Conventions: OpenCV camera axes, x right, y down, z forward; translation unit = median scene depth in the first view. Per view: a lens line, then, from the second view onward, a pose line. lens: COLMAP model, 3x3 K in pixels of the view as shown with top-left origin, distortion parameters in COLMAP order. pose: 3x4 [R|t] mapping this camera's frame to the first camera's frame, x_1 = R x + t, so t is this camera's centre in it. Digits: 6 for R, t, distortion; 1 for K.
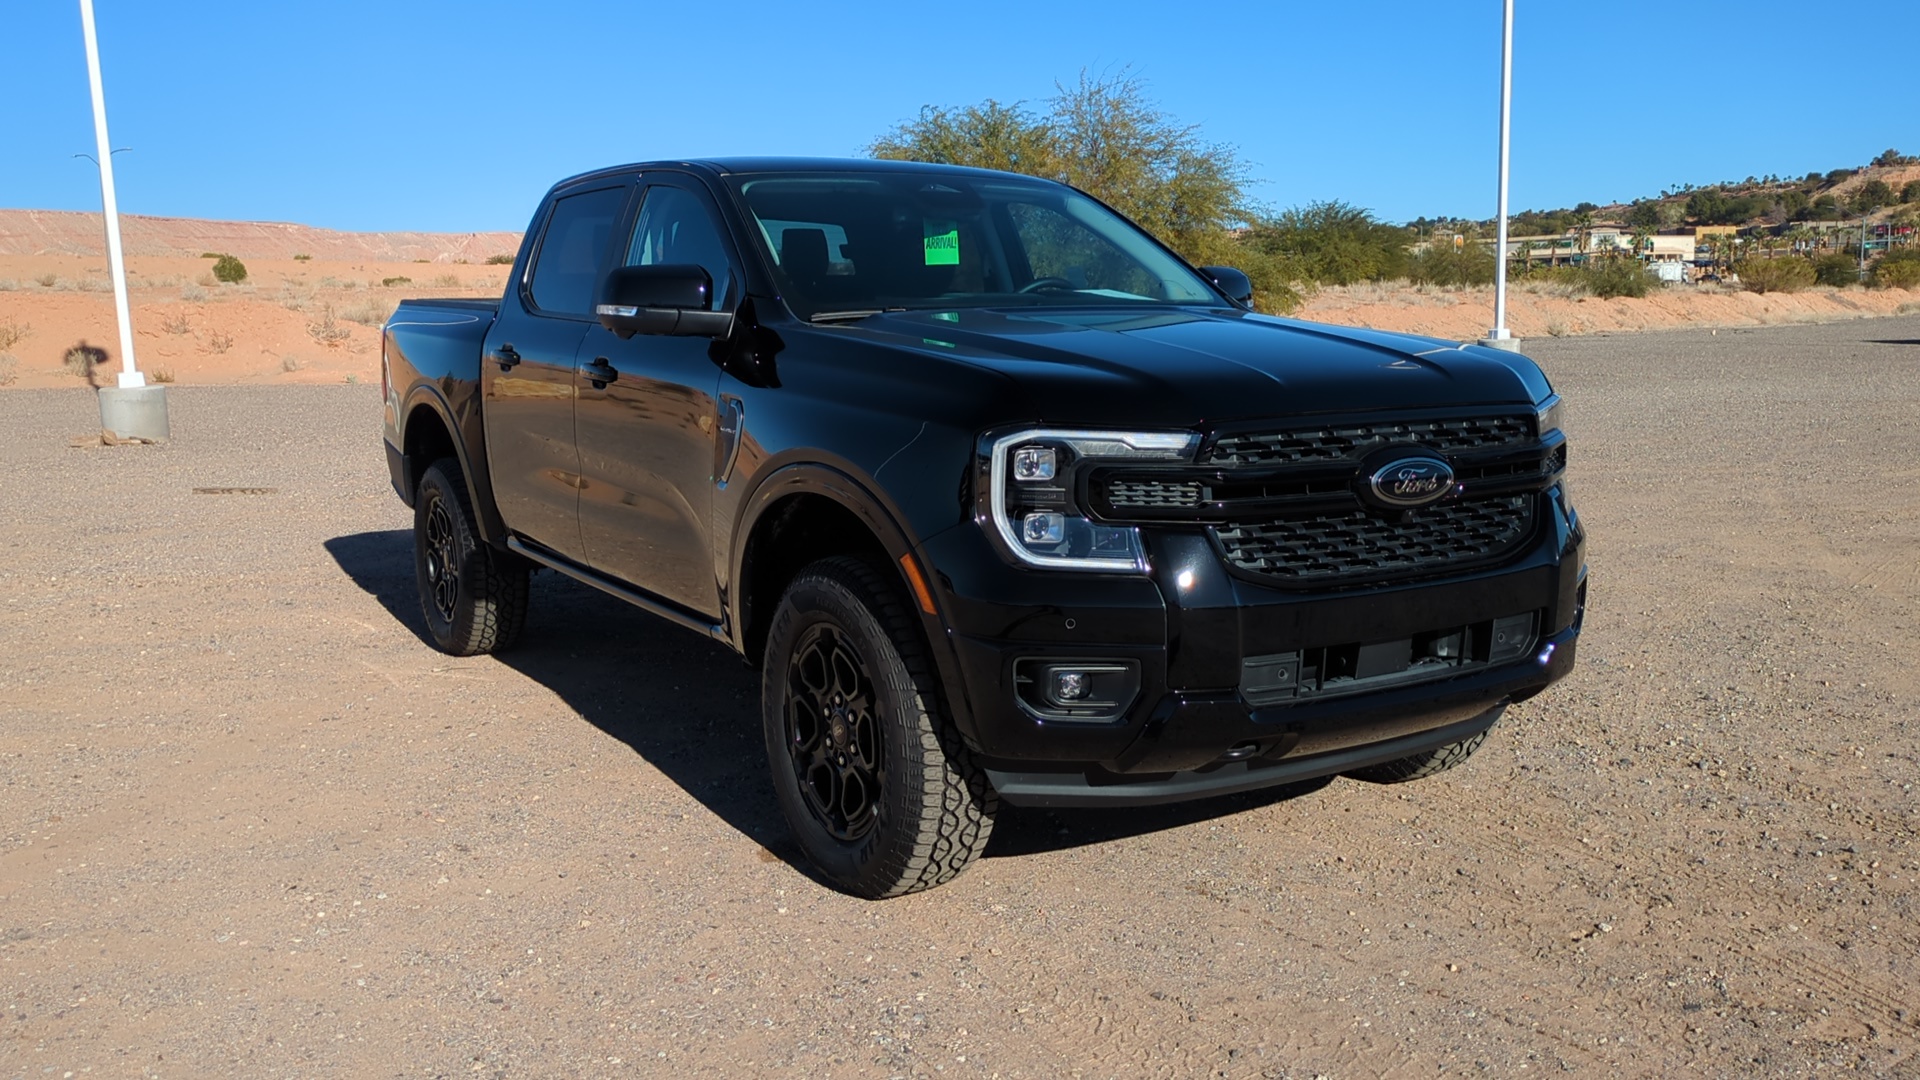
lens RADIAL K [[1661.3, 0, 961.0], [0, 1661.3, 543.0], [0, 0, 1]] dist [0.062110, -0.080185]
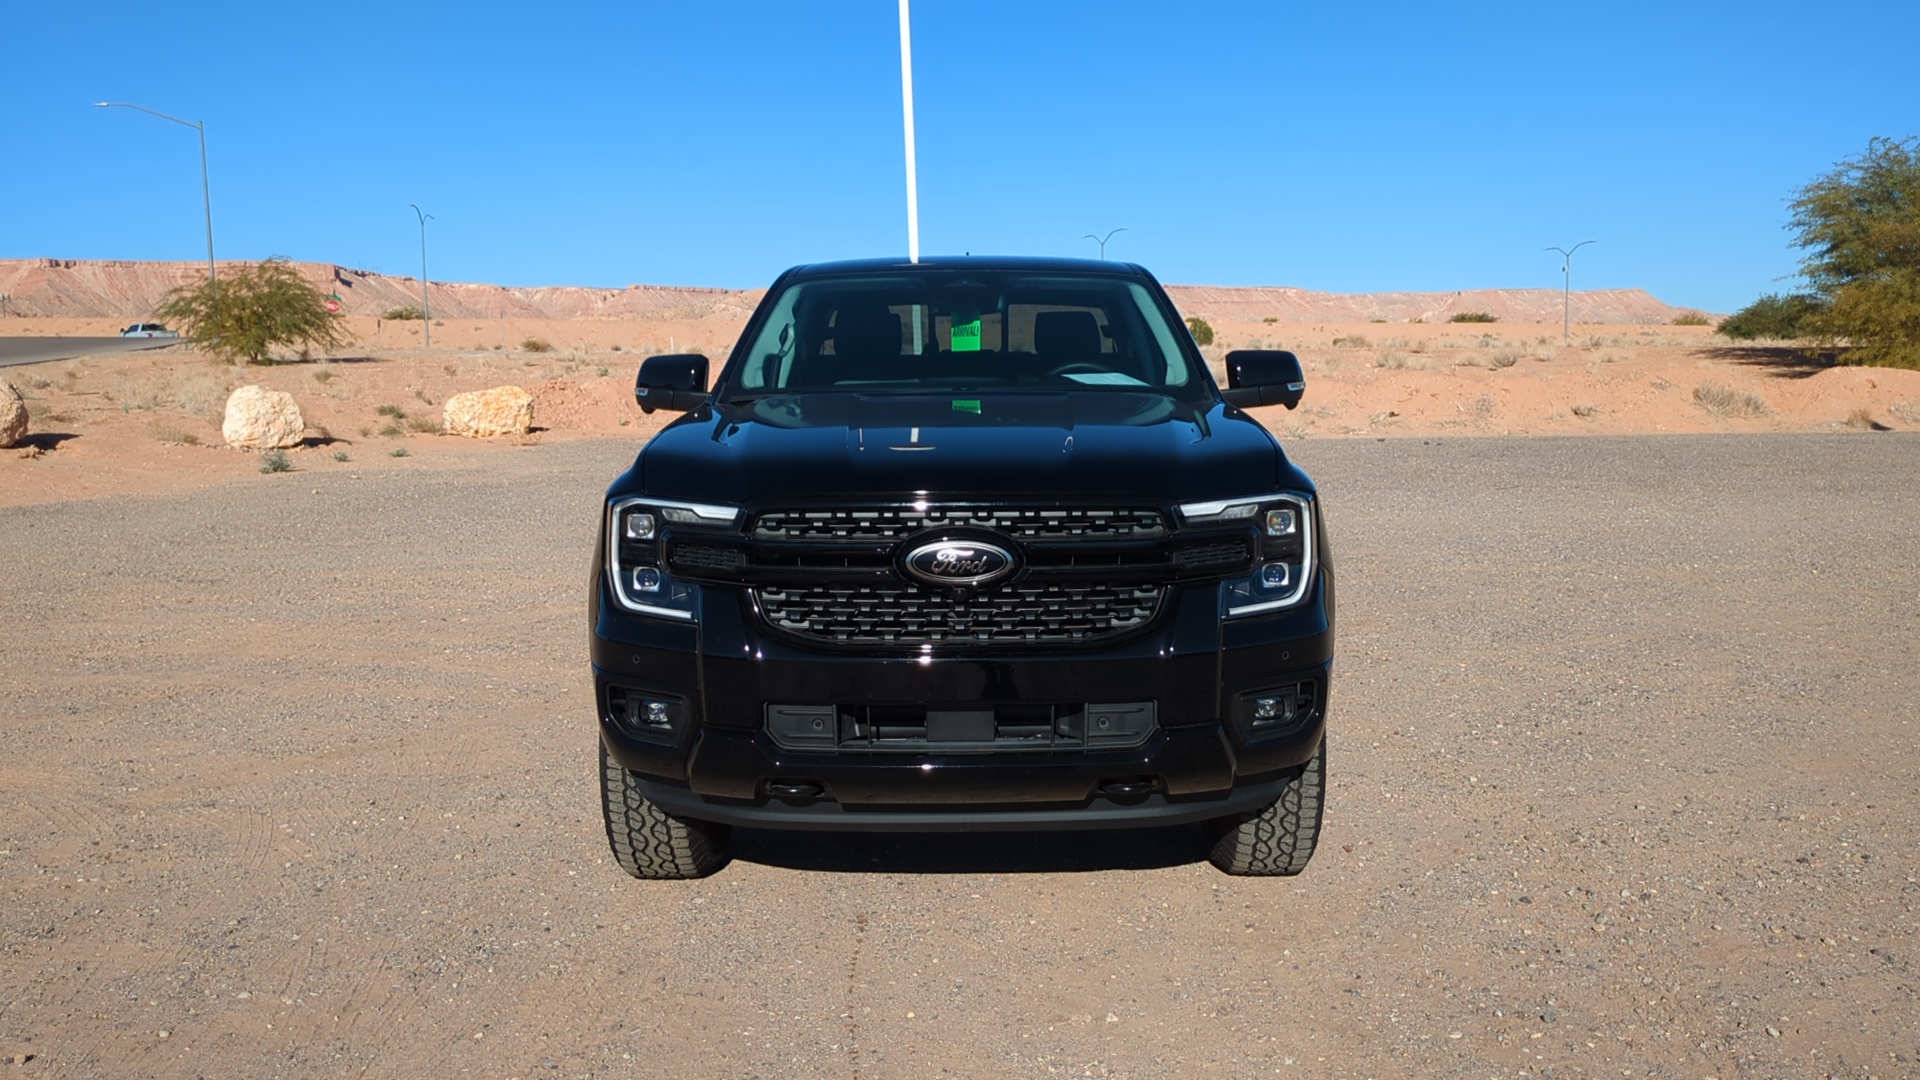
lens RADIAL K [[1661.3, 0, 969.6], [0, 1661.3, 540.1], [0, 0, 1]] dist [0.062110, -0.080185]
pose [[0.839015, 0.057297, -0.541084, 0.891226], [-0.076199, 0.997013, -0.012578, -0.039760], [0.538747, 0.051783, 0.840875, 0.103014]]
